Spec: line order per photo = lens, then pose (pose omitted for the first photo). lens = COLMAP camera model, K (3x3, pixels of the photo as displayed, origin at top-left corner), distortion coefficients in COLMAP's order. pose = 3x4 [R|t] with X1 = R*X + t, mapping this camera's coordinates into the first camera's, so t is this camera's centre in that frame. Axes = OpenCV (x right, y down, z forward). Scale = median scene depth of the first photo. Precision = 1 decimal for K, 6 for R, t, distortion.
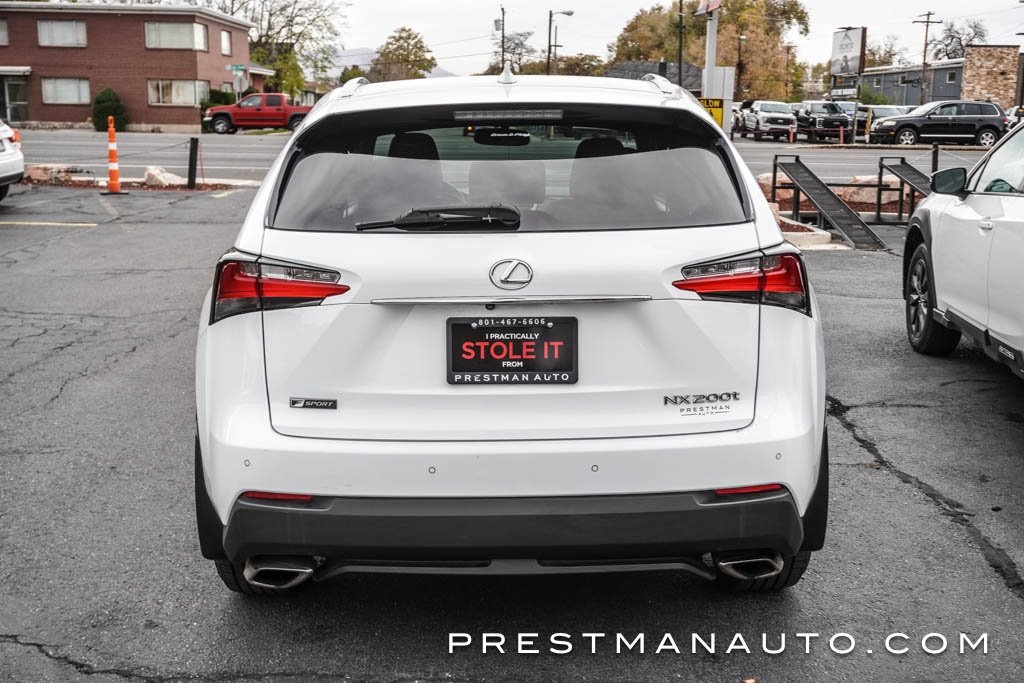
lens RADIAL K [[1108.4, 0, 512.0], [0, 1108.4, 341.5], [0, 0, 1]] dist [0.004367, 0.007171]
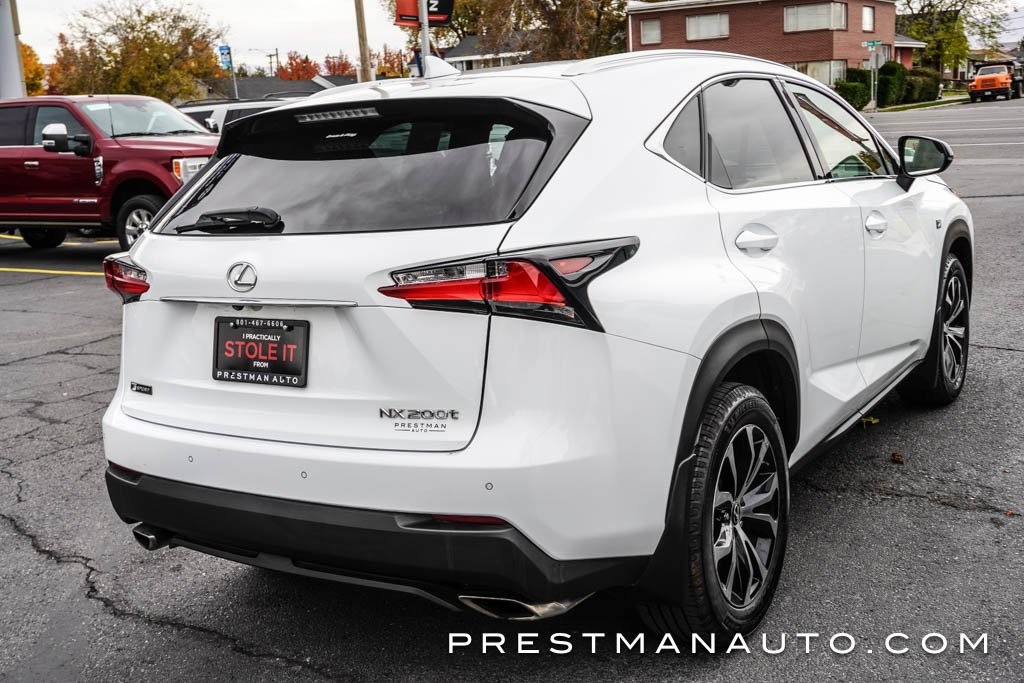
lens RADIAL K [[1108.4, 0, 512.0], [0, 1108.4, 341.5], [0, 0, 1]] dist [0.004367, 0.007171]
pose [[0.840553, 0.051933, -0.539234, 0.734331], [-0.042607, 0.998648, 0.029763, -0.040339], [0.540051, -0.002042, 0.841630, 0.260676]]
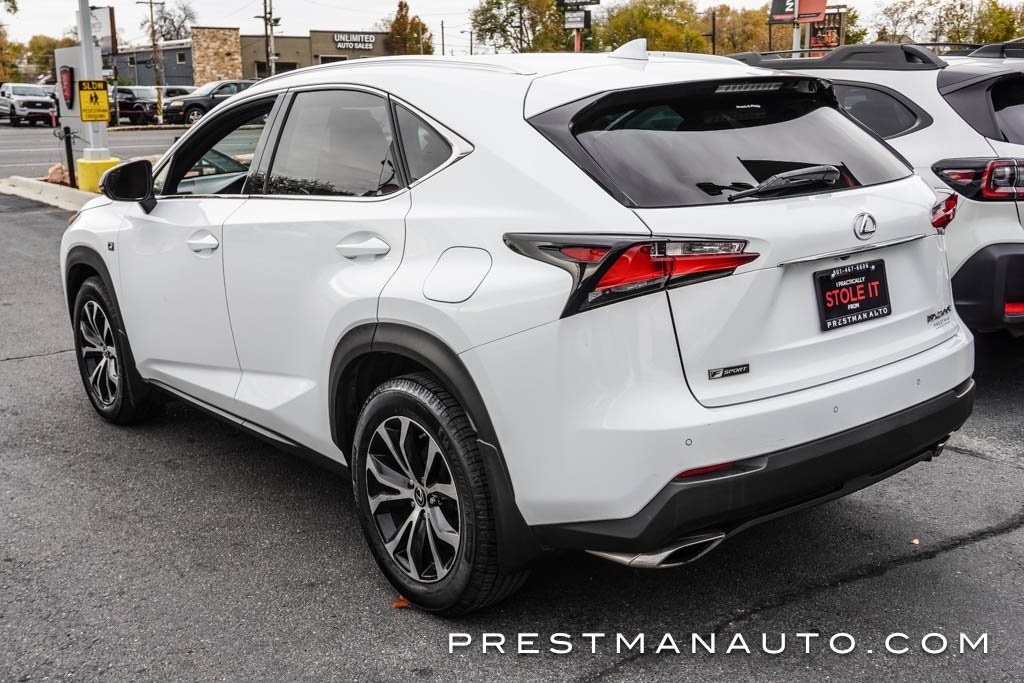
lens RADIAL K [[1108.4, 0, 512.0], [0, 1108.4, 341.5], [0, 0, 1]] dist [0.004367, 0.007171]
pose [[0.787493, -0.155410, 0.596408, -0.947581], [0.145687, 0.987201, 0.064878, -0.067726], [-0.598858, 0.035798, 0.800055, 0.294892]]
